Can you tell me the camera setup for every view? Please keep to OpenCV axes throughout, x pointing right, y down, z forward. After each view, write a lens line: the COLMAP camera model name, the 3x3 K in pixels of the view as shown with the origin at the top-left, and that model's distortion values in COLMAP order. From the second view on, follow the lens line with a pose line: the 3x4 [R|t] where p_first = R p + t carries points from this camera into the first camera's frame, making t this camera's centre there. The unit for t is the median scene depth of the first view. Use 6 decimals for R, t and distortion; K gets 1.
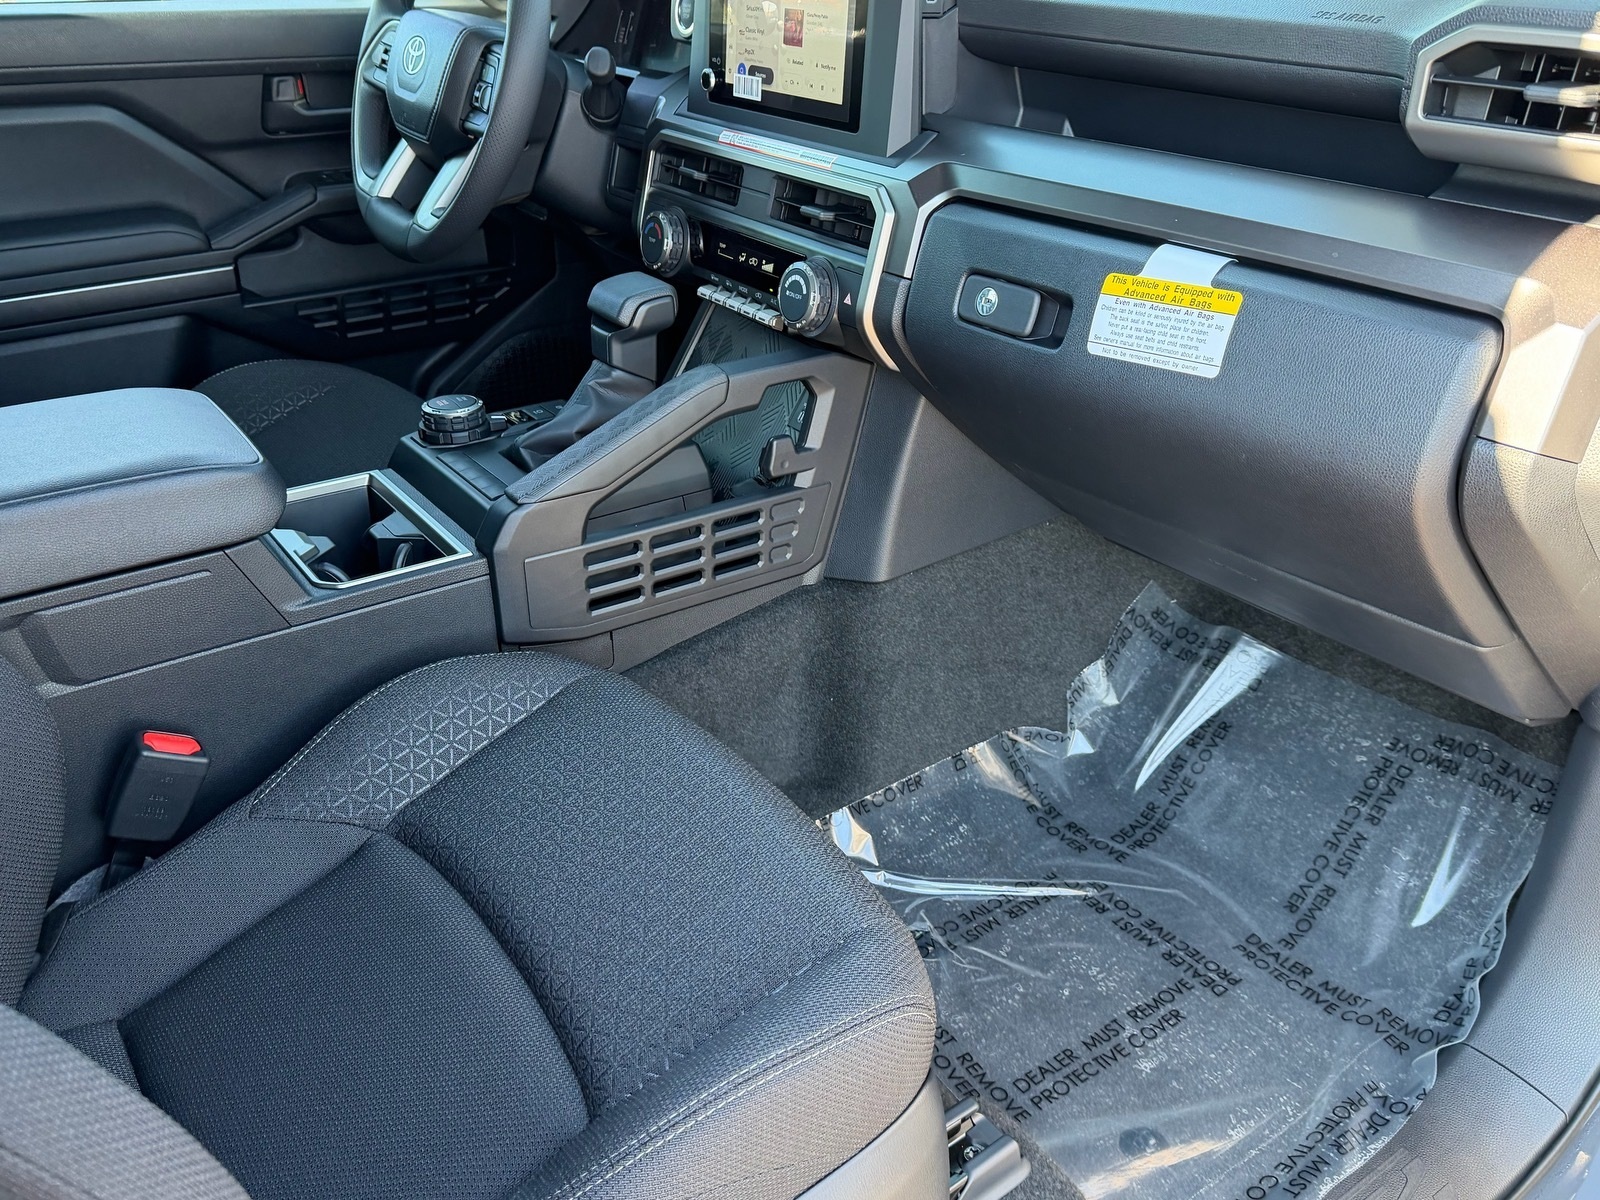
lens RADIAL K [[1276.6, 0, 801.4], [0, 1276.6, 638.7], [0, 0, 1]] dist [0.100470, -0.251216]
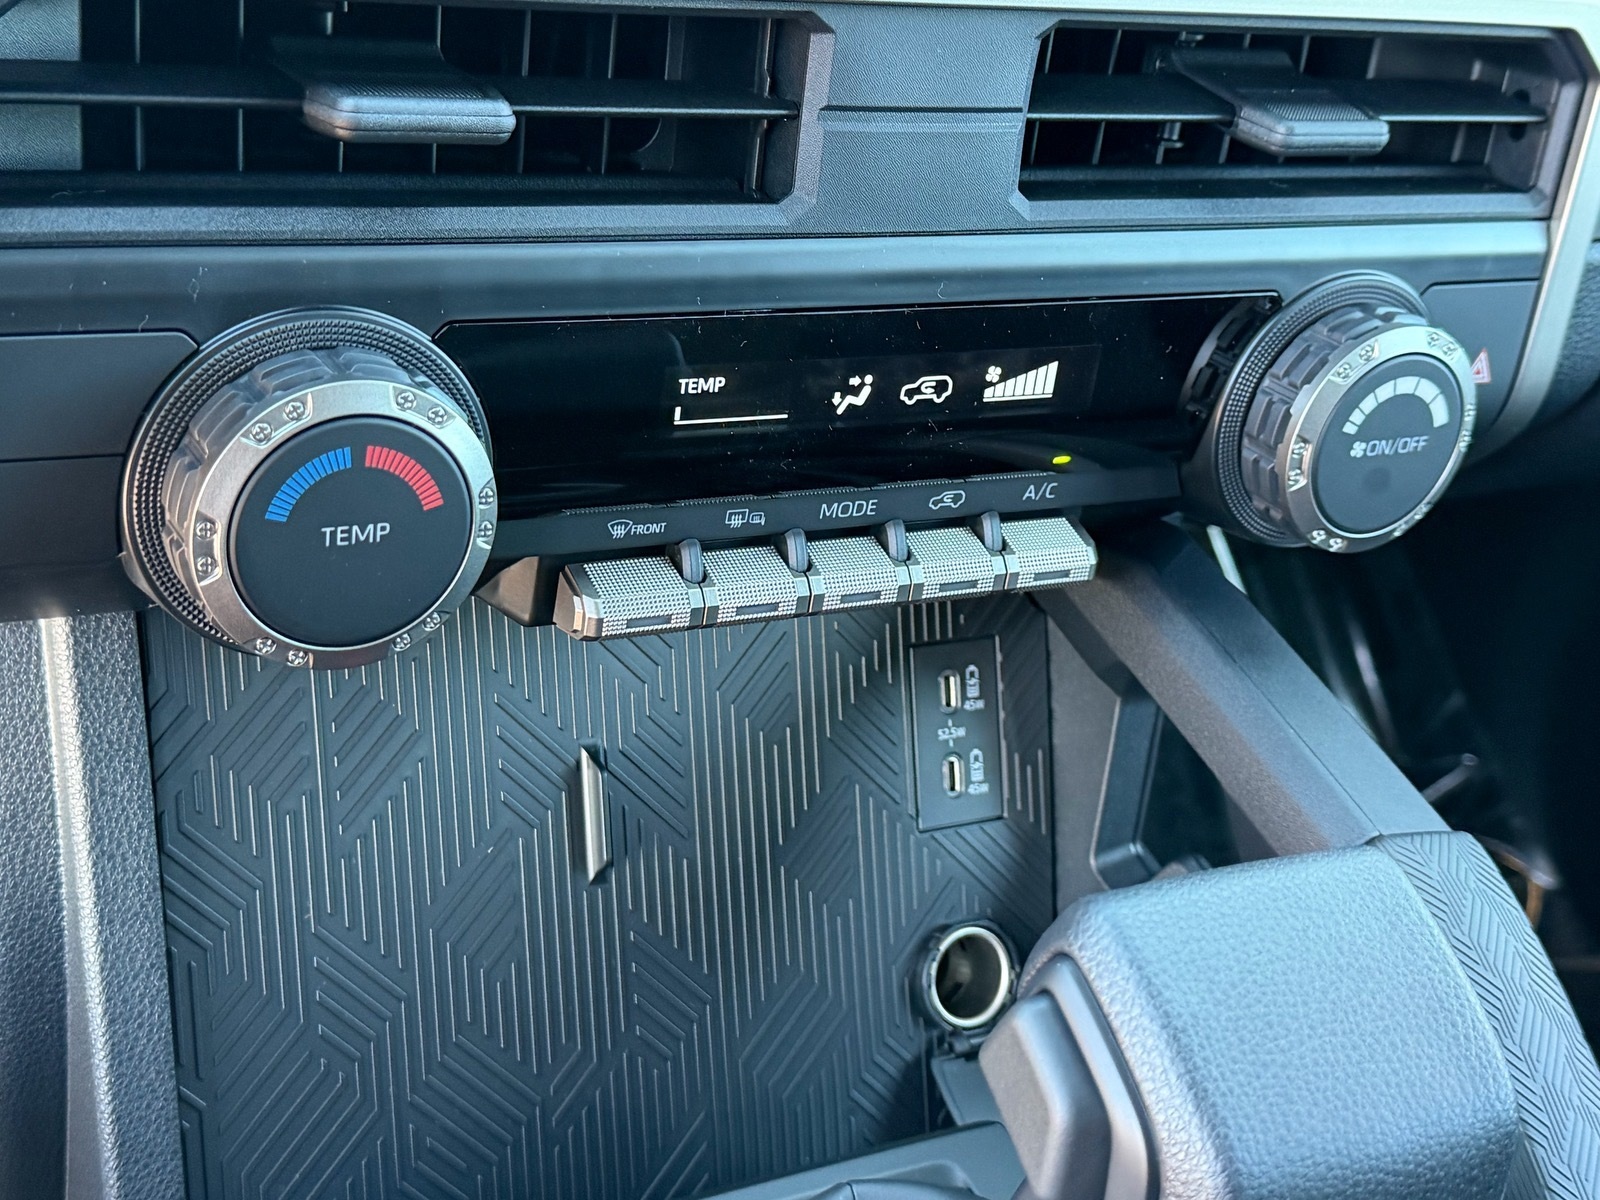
lens RADIAL K [[2119.4, 0, 810.8], [0, 2119.4, 600.0], [0, 0, 1]] dist [0.172492, -0.435751]
pose [[0.150656, -0.563132, 0.812518, -0.386567], [0.276655, 0.813075, 0.512221, -0.481293], [-0.949086, 0.147618, 0.278288, 0.951626]]
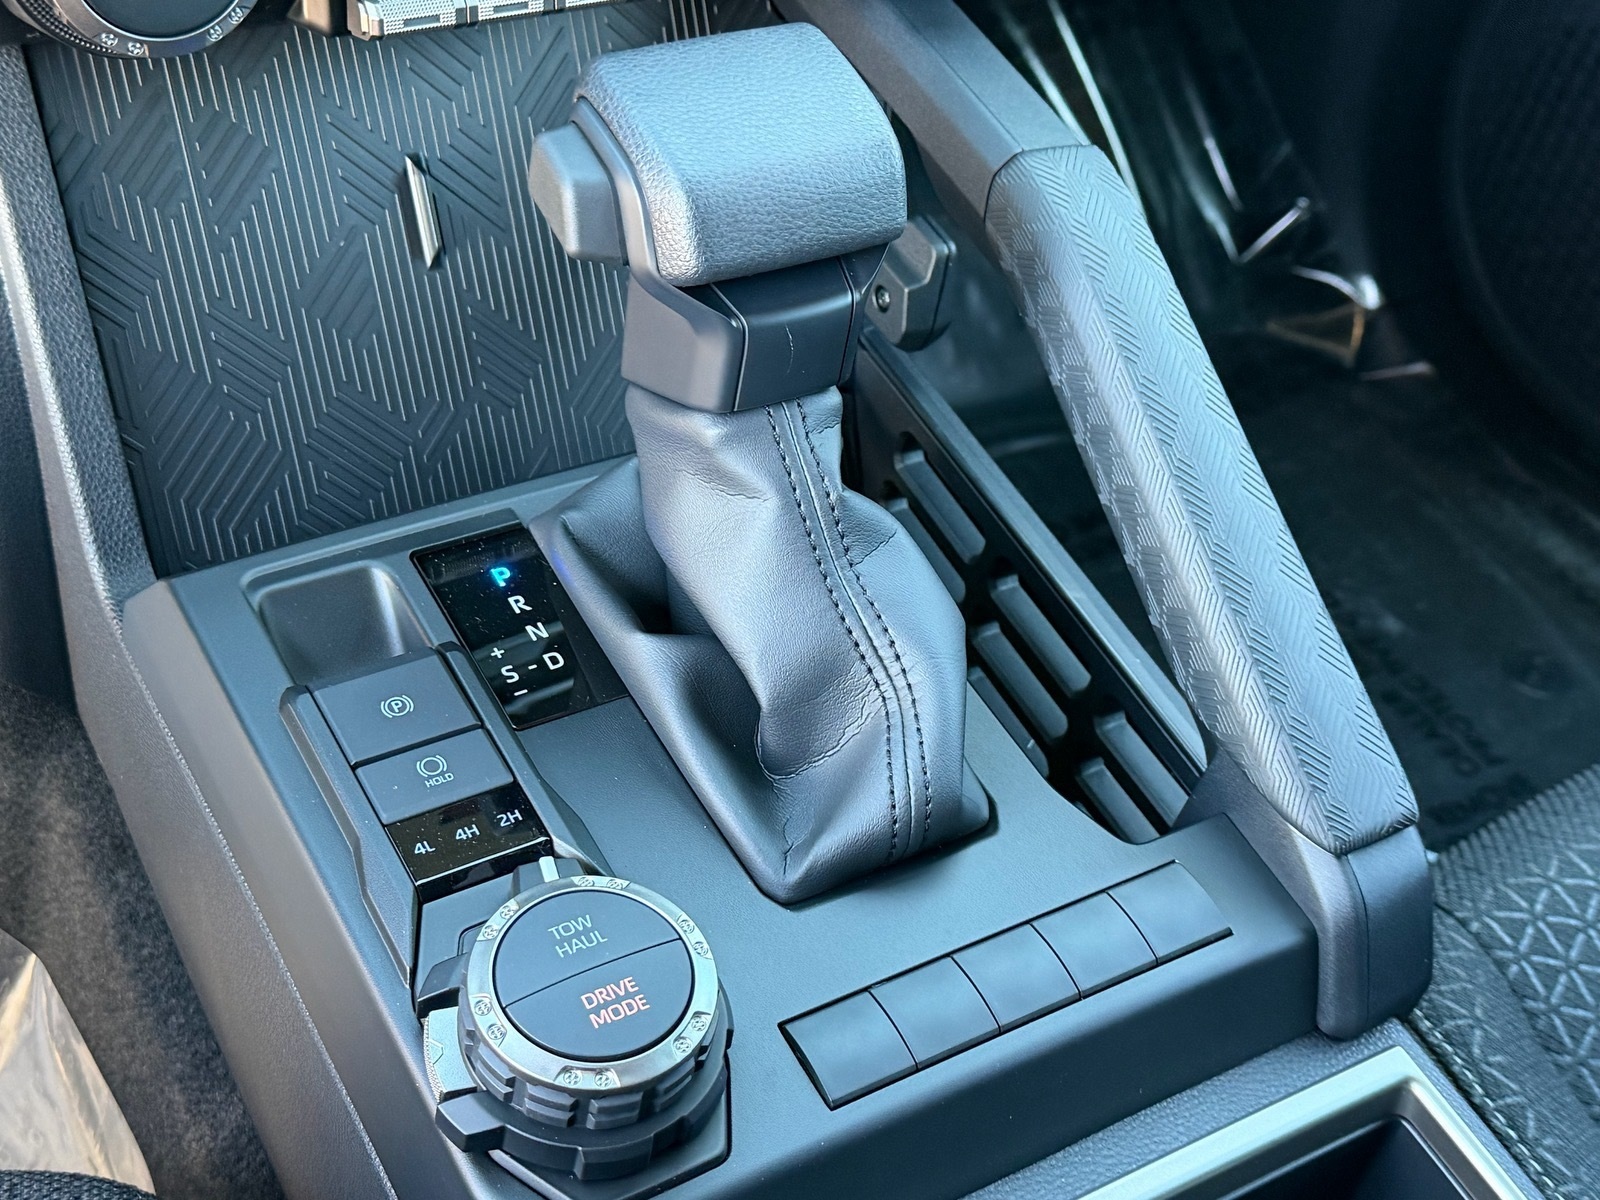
lens RADIAL K [[2119.4, 0, 810.8], [0, 2119.4, 600.0], [0, 0, 1]] dist [0.172492, -0.435751]
pose [[0.092185, -0.715292, 0.692718, -0.508079], [0.345785, 0.675383, 0.651376, -0.489259], [-0.933774, 0.179485, 0.309598, 0.875391]]
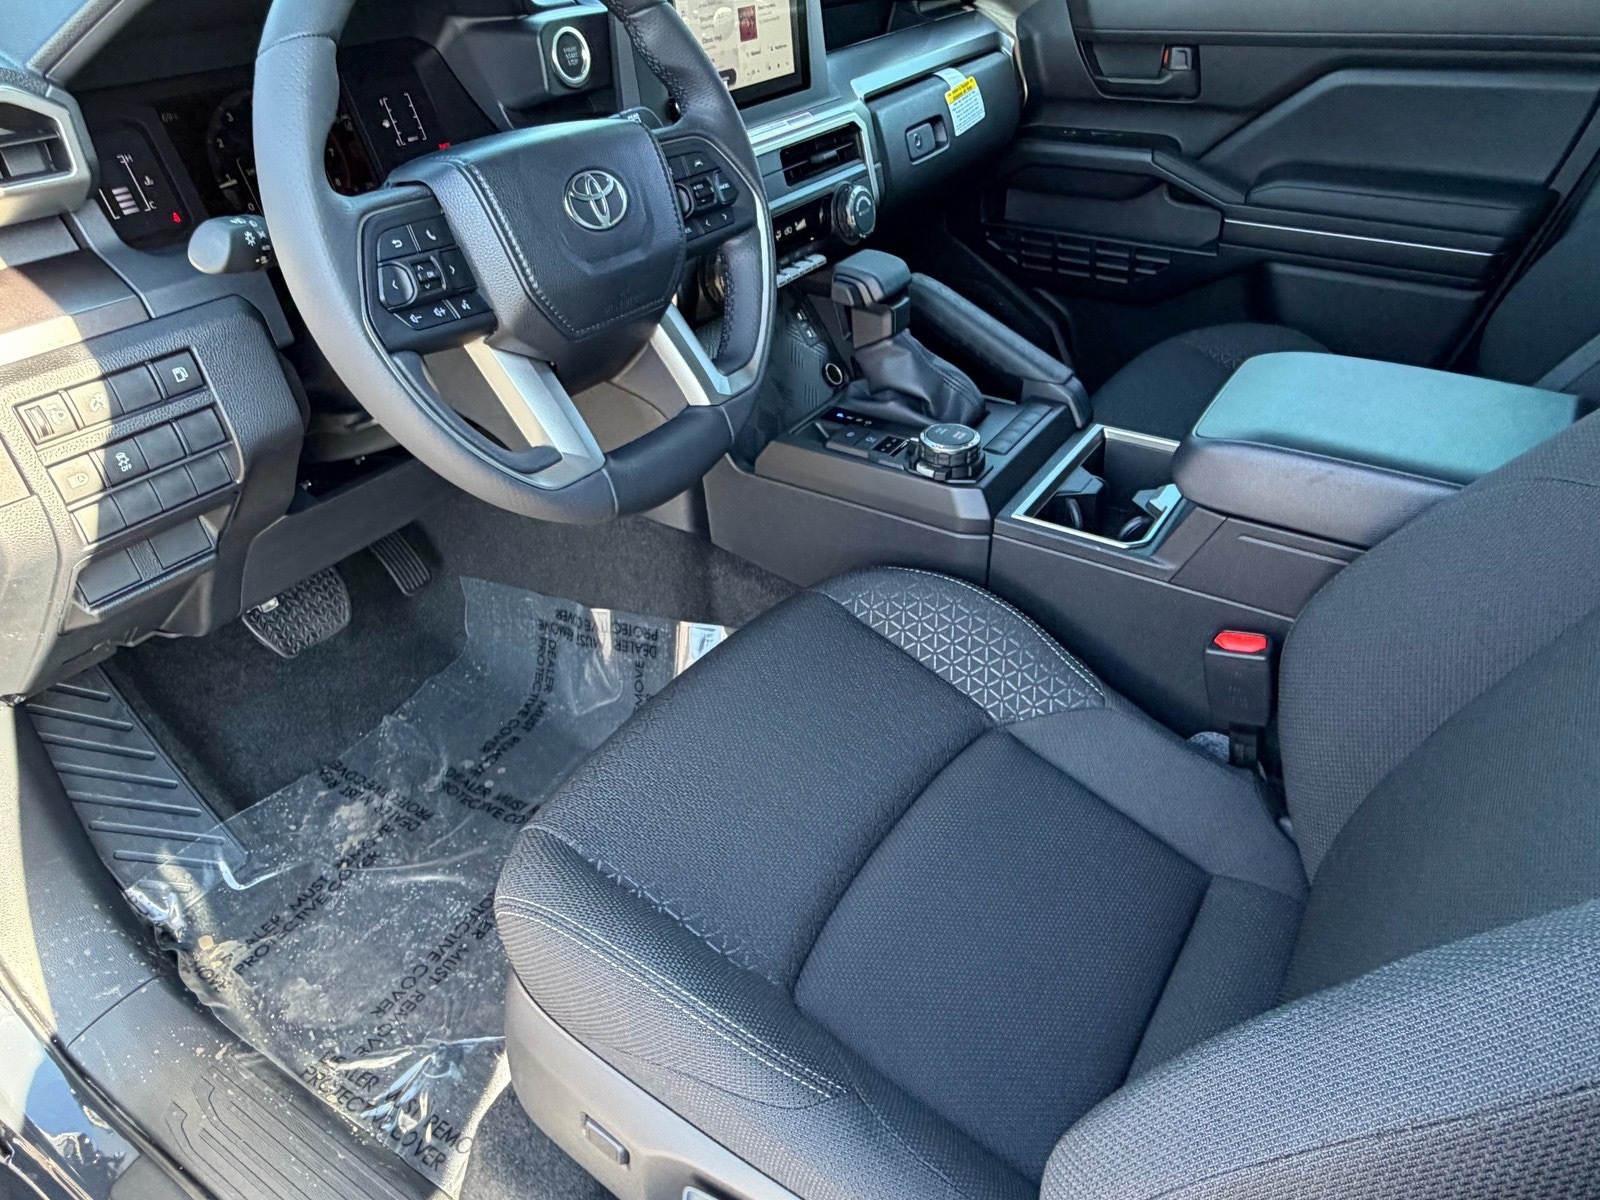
lens RADIAL K [[1082.3, 0, 800.0], [0, 1082.3, 600.0], [0, 0, 1]] dist [-0.021513, -0.003256]
pose [[-0.379907, -0.520742, 0.764525, -0.976594], [0.478425, 0.596750, 0.644204, -0.734566], [-0.791695, 0.610505, 0.022427, 1.211774]]
